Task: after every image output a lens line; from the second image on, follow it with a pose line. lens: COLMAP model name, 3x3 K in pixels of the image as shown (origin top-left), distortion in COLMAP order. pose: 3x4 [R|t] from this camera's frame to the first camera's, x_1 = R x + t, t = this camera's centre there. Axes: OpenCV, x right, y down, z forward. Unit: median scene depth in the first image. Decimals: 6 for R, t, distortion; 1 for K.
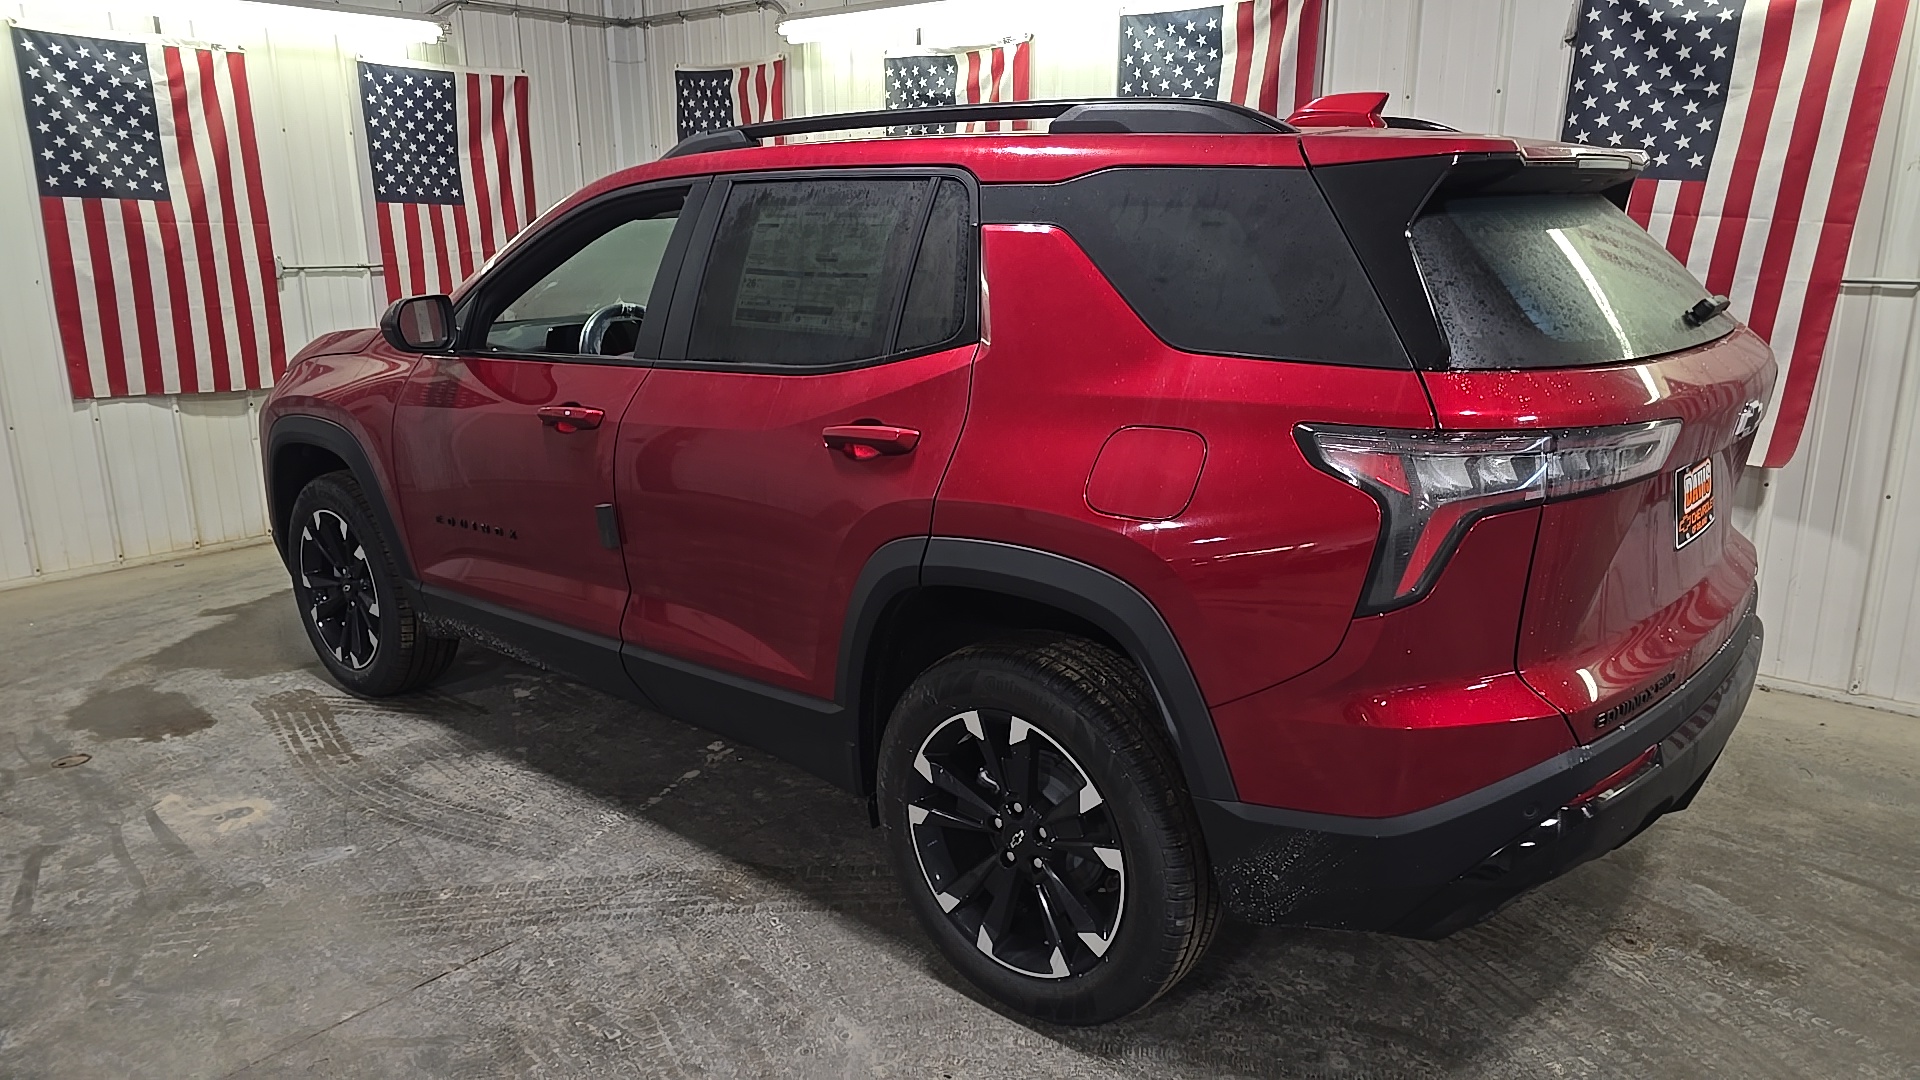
lens RADIAL K [[1298.8, 0, 961.5], [0, 1298.8, 537.0], [0, 0, 1]] dist [0.069914, -0.059264]
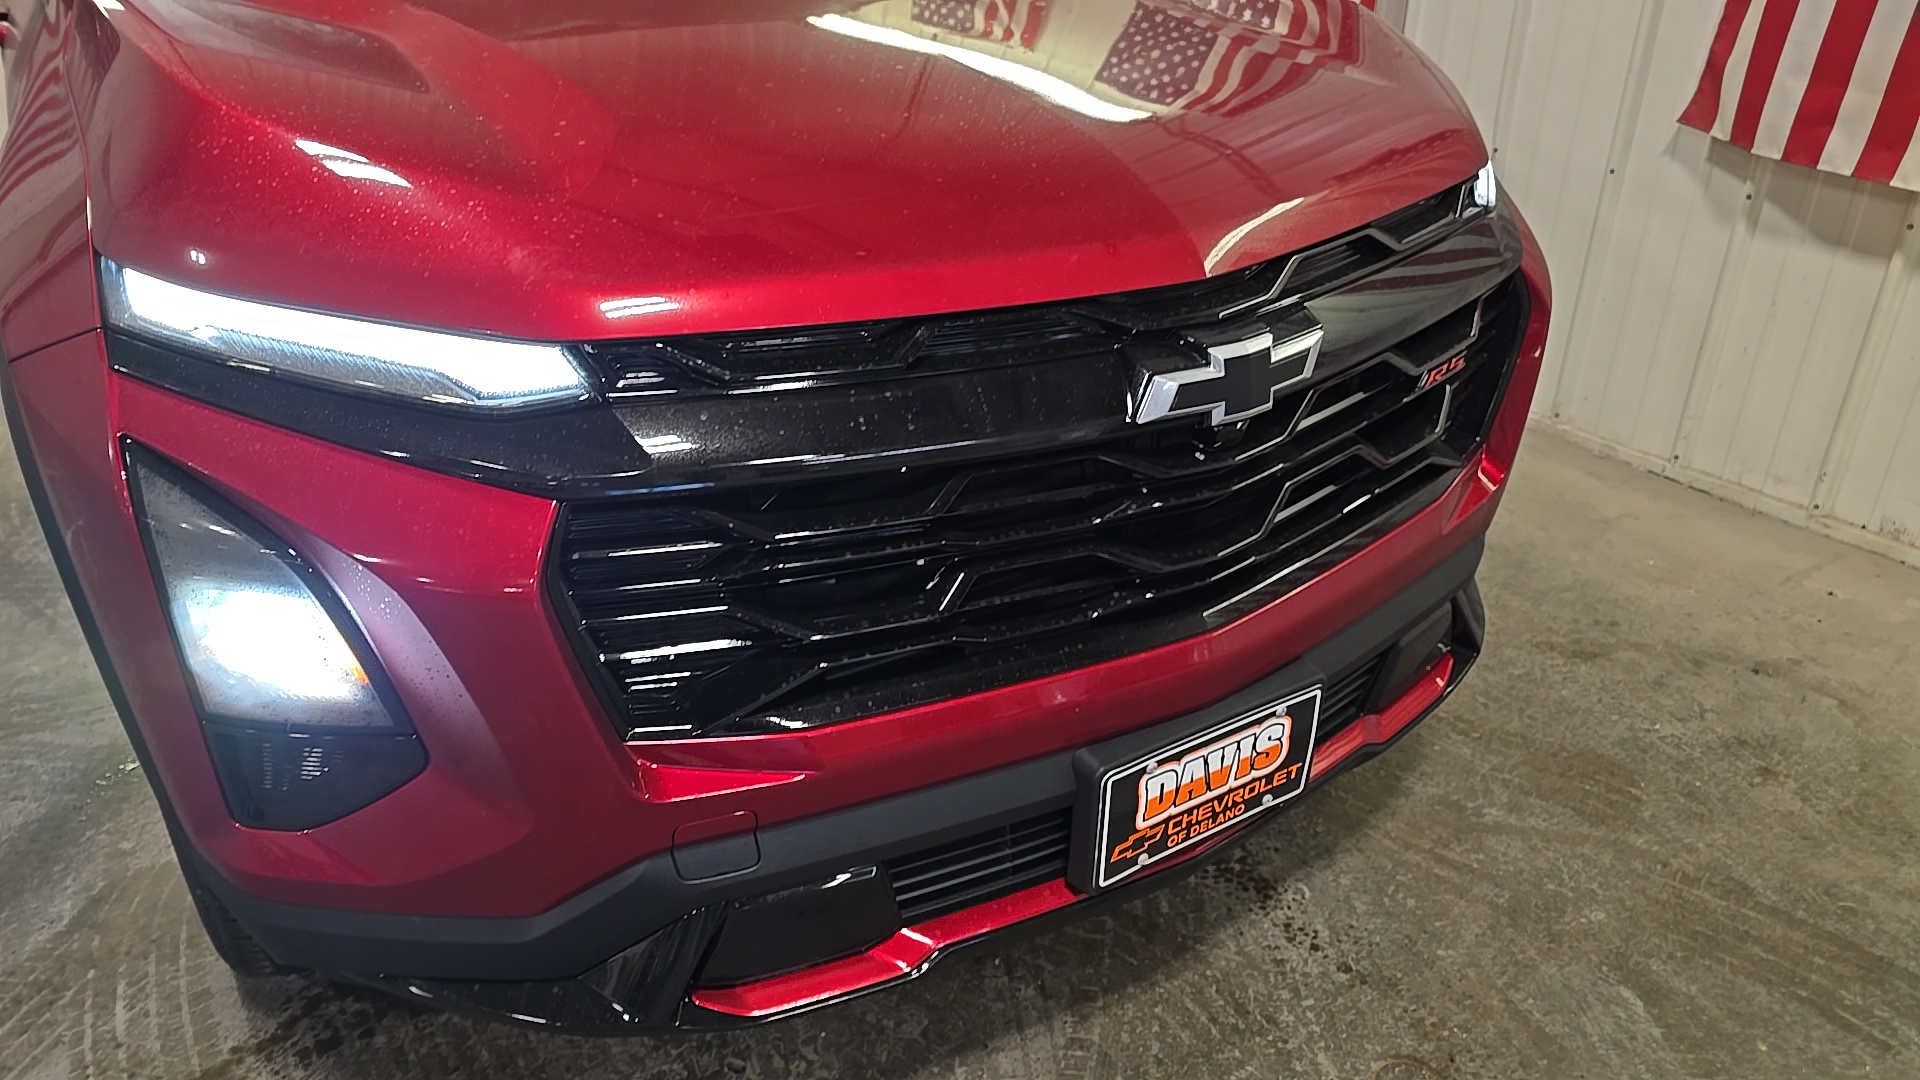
lens RADIAL K [[1305.7, 0, 960.0], [0, 1305.7, 540.0], [0, 0, 1]] dist [0.072490, -0.083530]
pose [[0.963919, 0.124655, -0.235206, 0.339727], [-0.064579, 0.966689, 0.247671, -0.040526], [0.258245, -0.223545, 0.939860, 0.376048]]
